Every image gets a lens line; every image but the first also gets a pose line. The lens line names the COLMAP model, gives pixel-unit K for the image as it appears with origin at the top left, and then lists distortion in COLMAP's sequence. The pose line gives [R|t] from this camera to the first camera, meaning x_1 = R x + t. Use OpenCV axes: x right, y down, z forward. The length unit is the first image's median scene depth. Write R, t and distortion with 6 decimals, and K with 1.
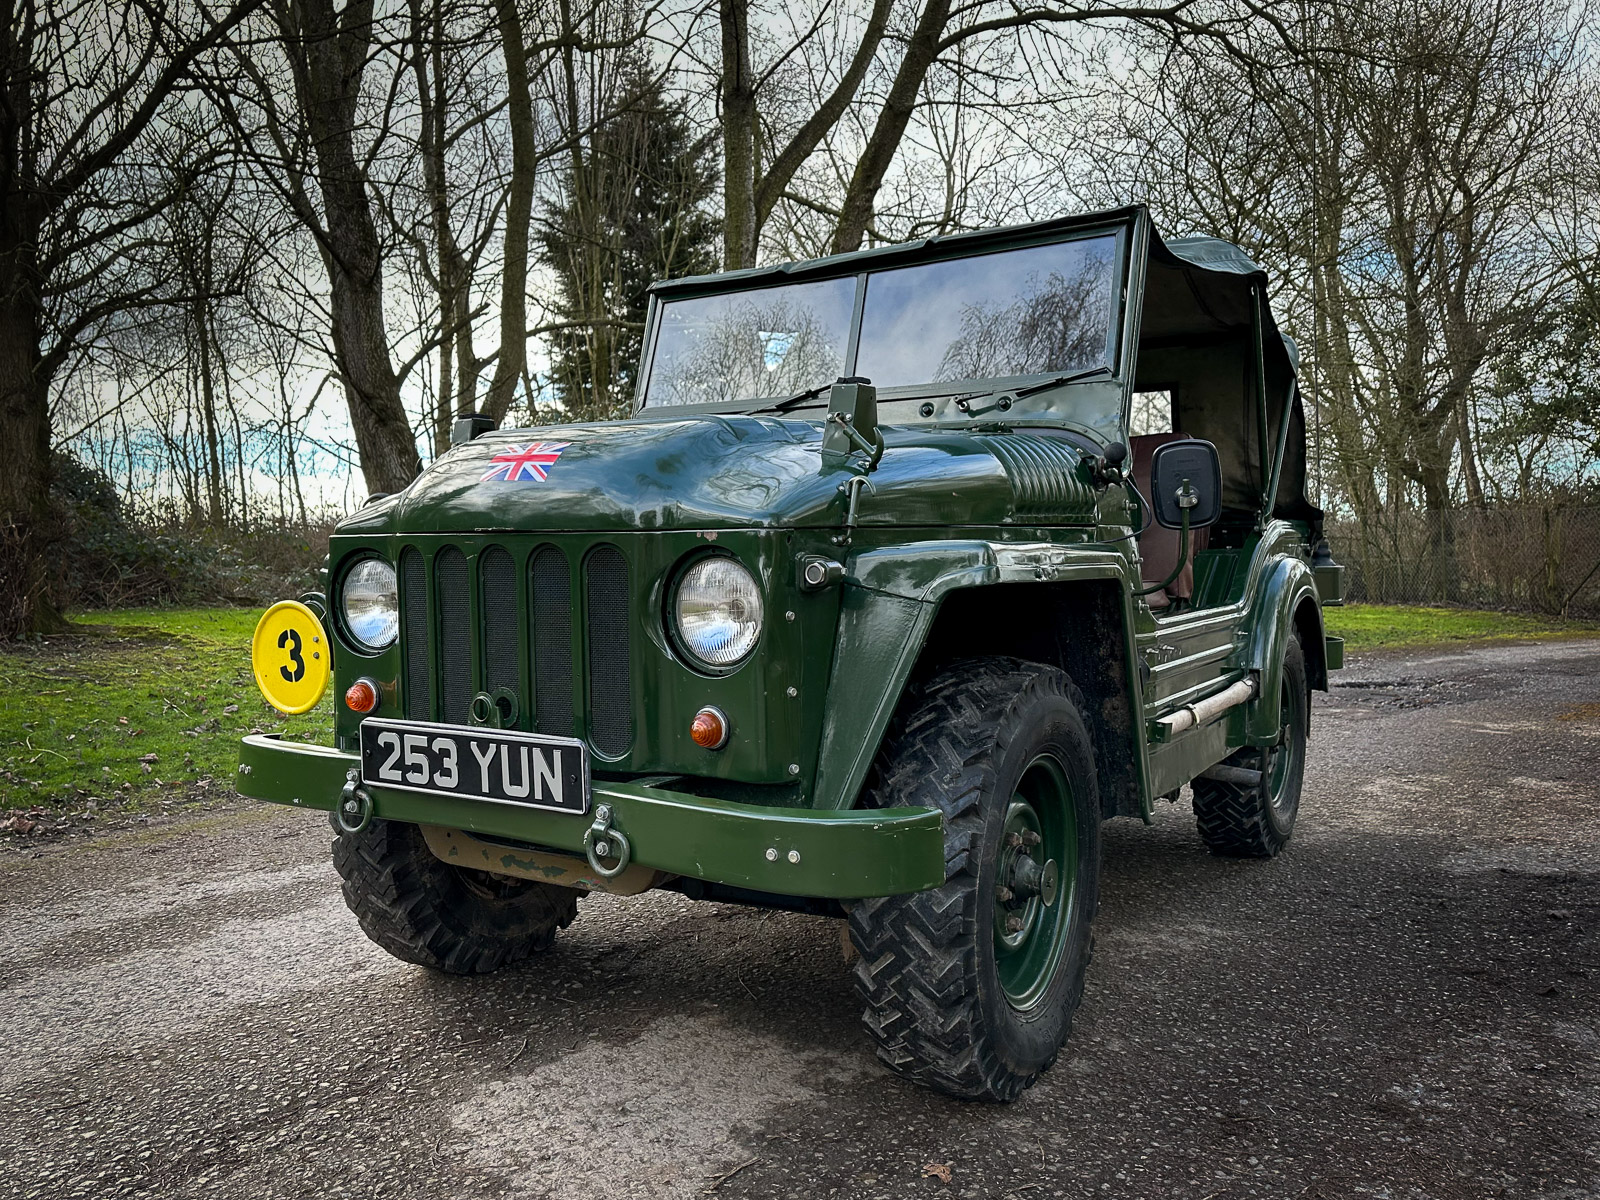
lens RADIAL K [[1257.4, 0, 735.0], [0, 1257.4, 589.3], [0, 0, 1]] dist [0.083873, -0.104768]
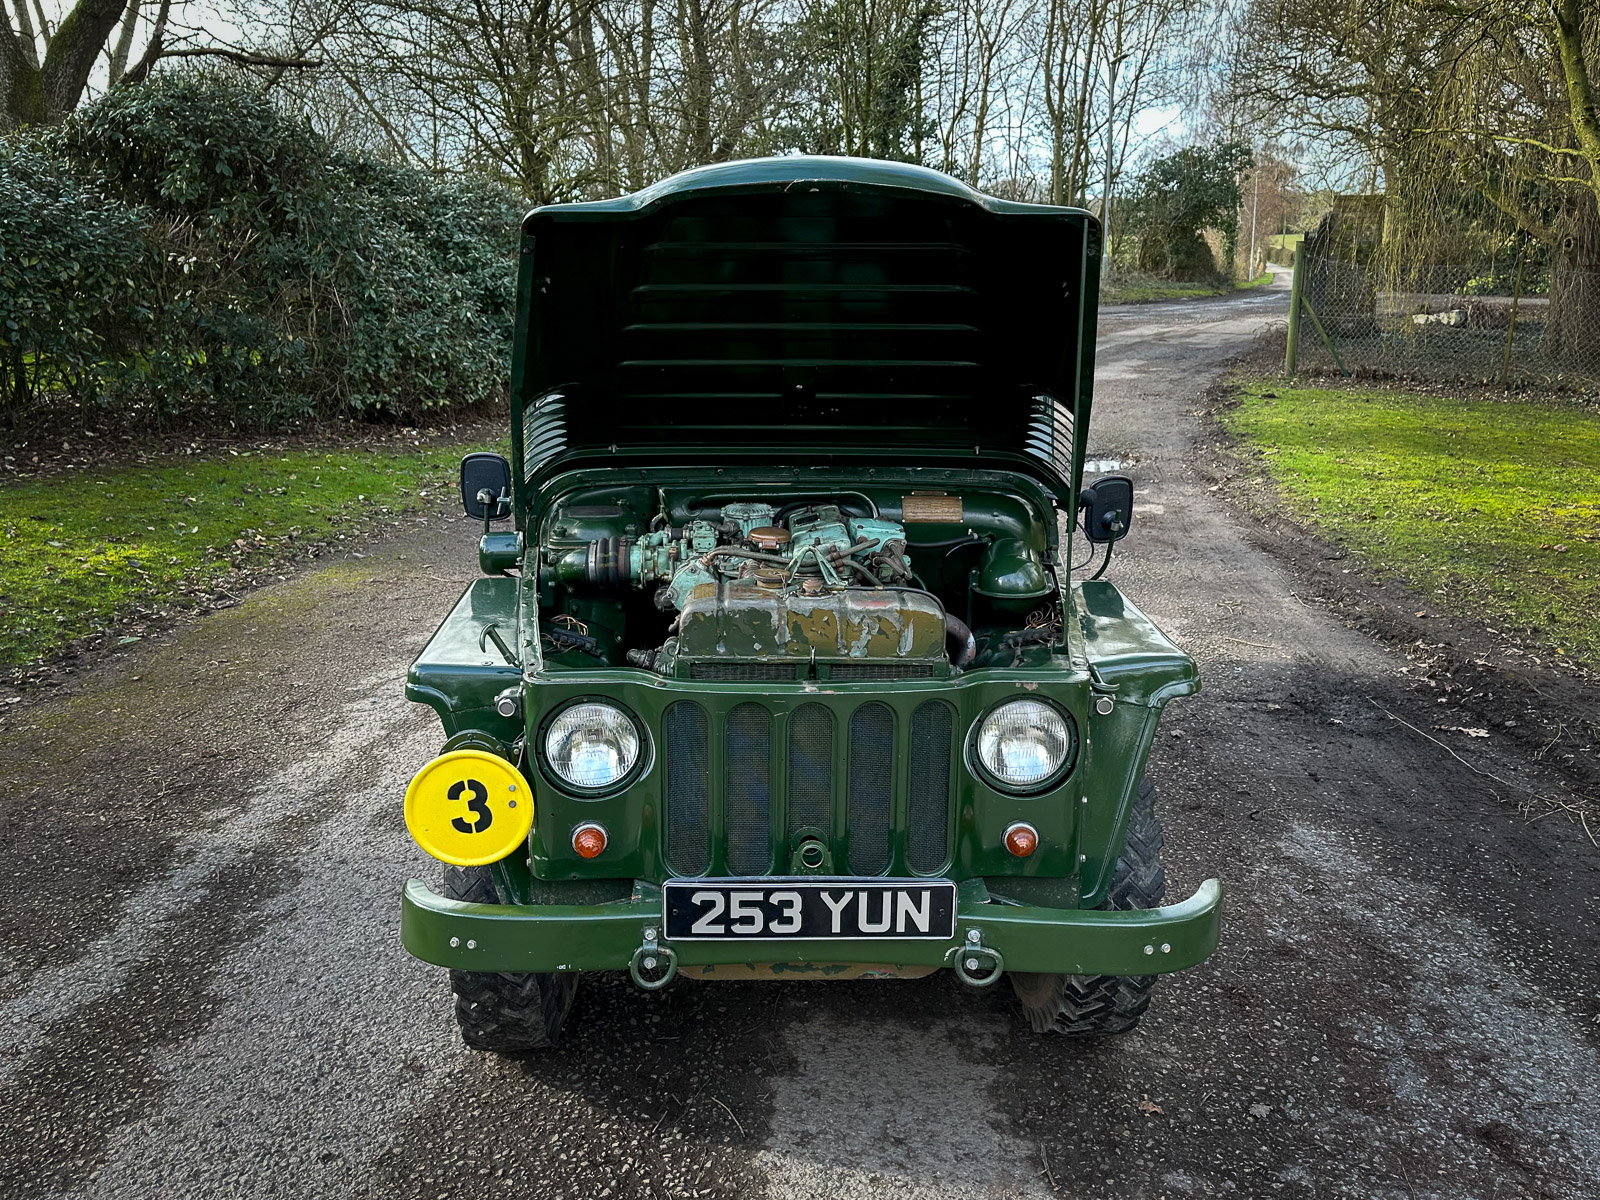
lens RADIAL K [[1334.6, 0, 812.5], [0, 1334.6, 549.8], [0, 0, 1]] dist [0.102923, -0.173419]
pose [[0.805573, -0.118364, 0.580553, -0.798974], [-0.001495, 0.979433, 0.201764, -0.374731], [-0.592494, -0.163404, 0.788828, 0.139094]]
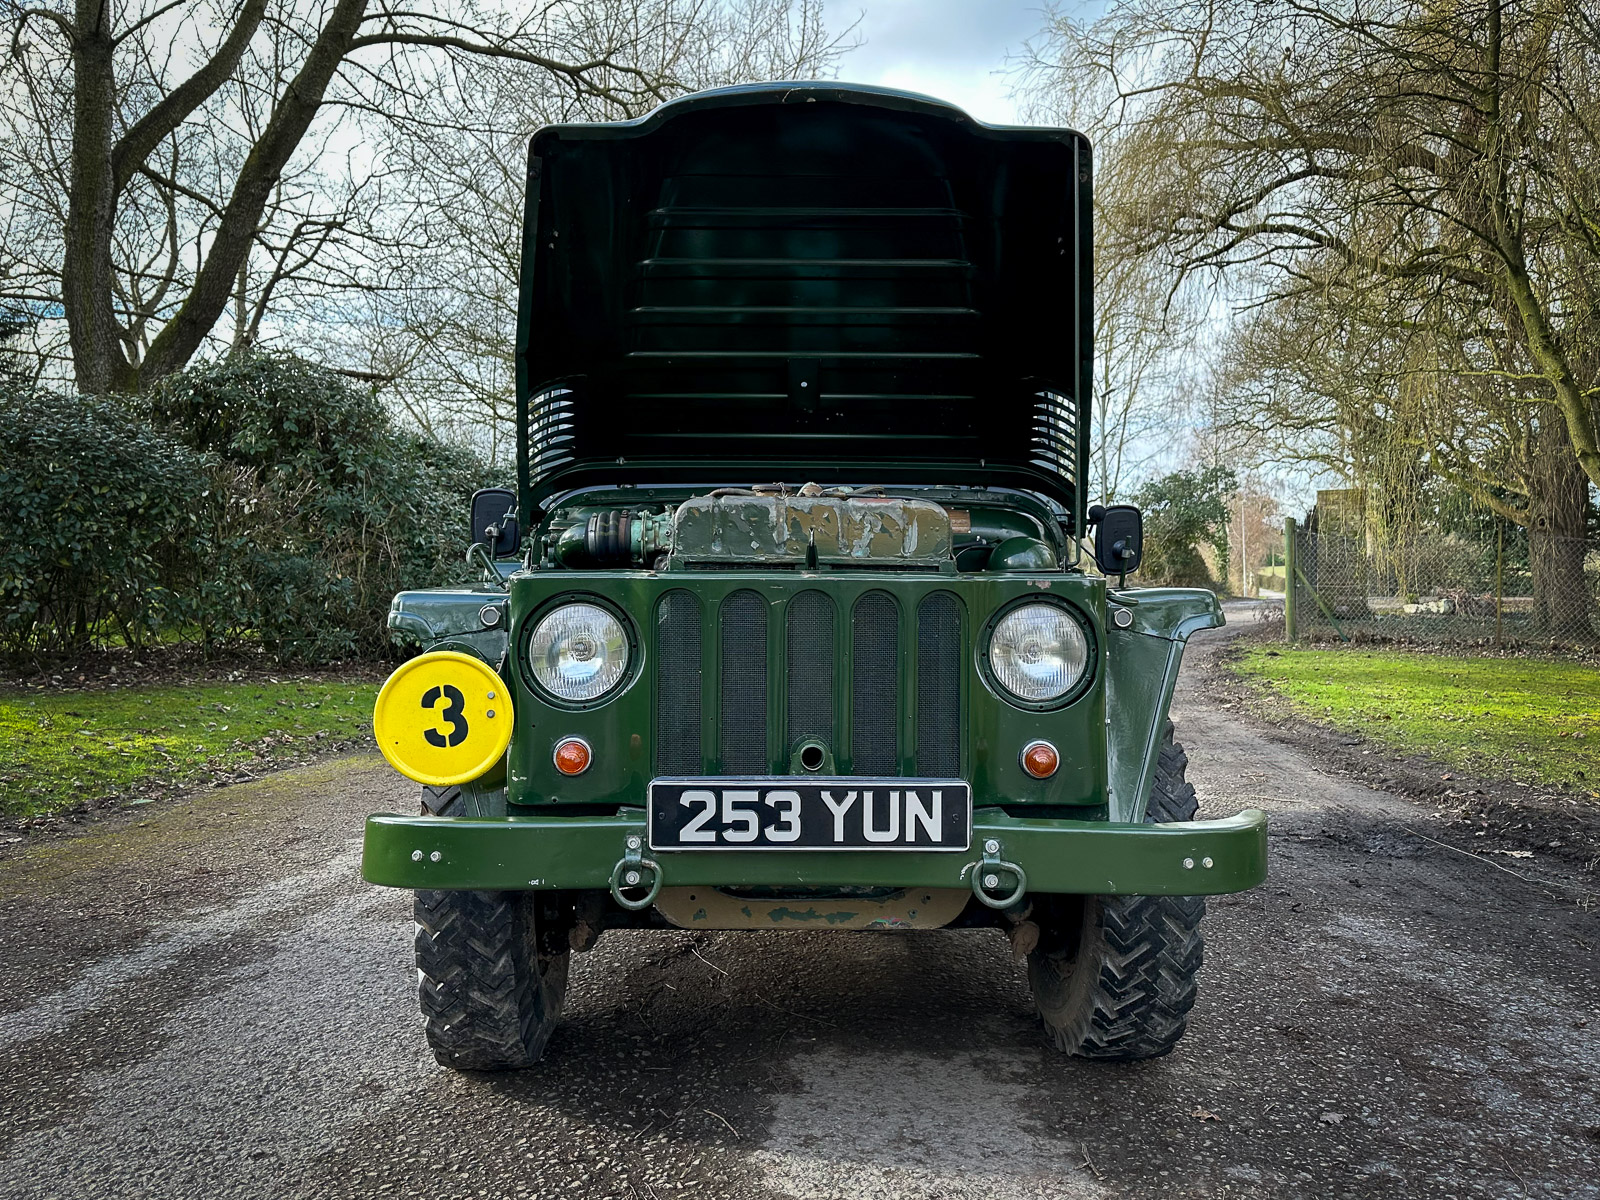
lens RADIAL K [[1267.9, 0, 817.8], [0, 1267.9, 549.0], [0, 0, 1]] dist [0.072431, -0.099710]
pose [[0.814340, 0.020650, 0.580021, -0.745167], [0.006514, 0.998979, -0.044711, -0.022301], [-0.580352, 0.040188, 0.813374, 0.178970]]
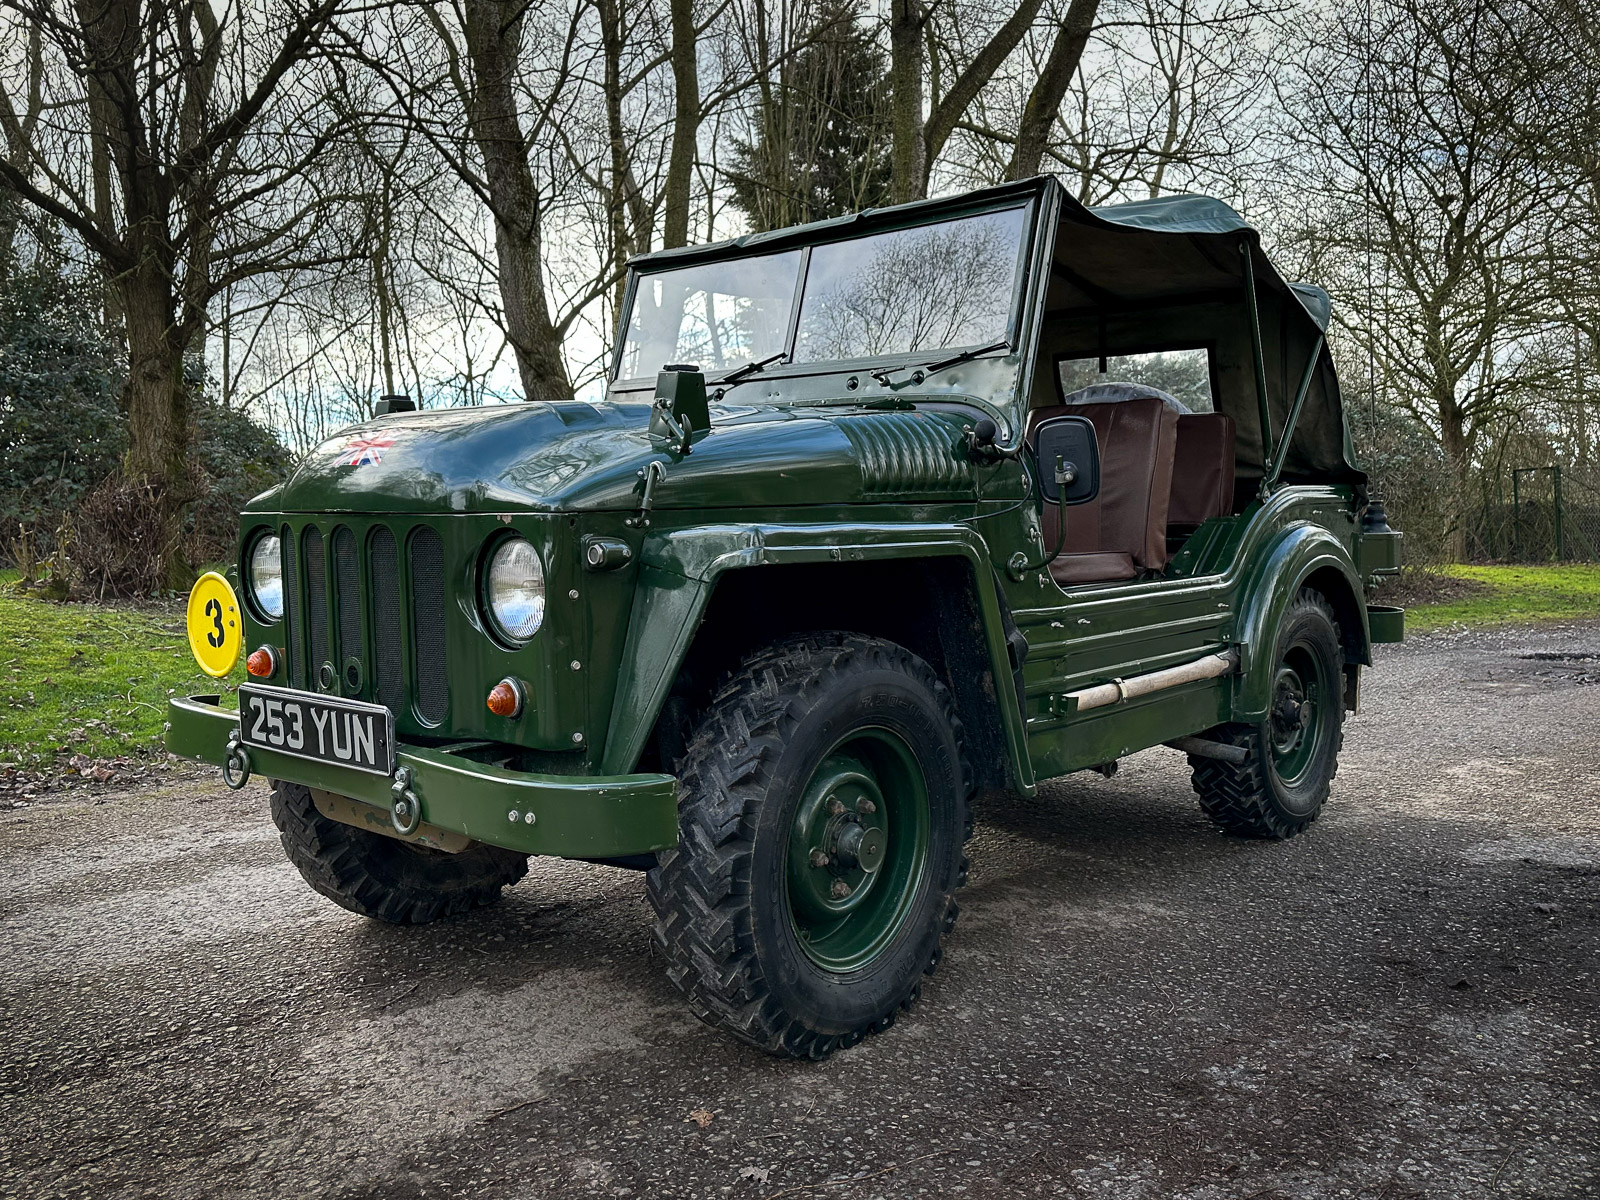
lens RADIAL K [[1328.5, 0, 783.0], [0, 1328.5, 558.6], [0, 0, 1]] dist [0.121778, -0.204410]
pose [[0.991207, 0.003798, -0.132263, 0.327444], [-0.002228, 0.999925, 0.012019, -0.020422], [0.132299, -0.011618, 0.991142, -0.089052]]
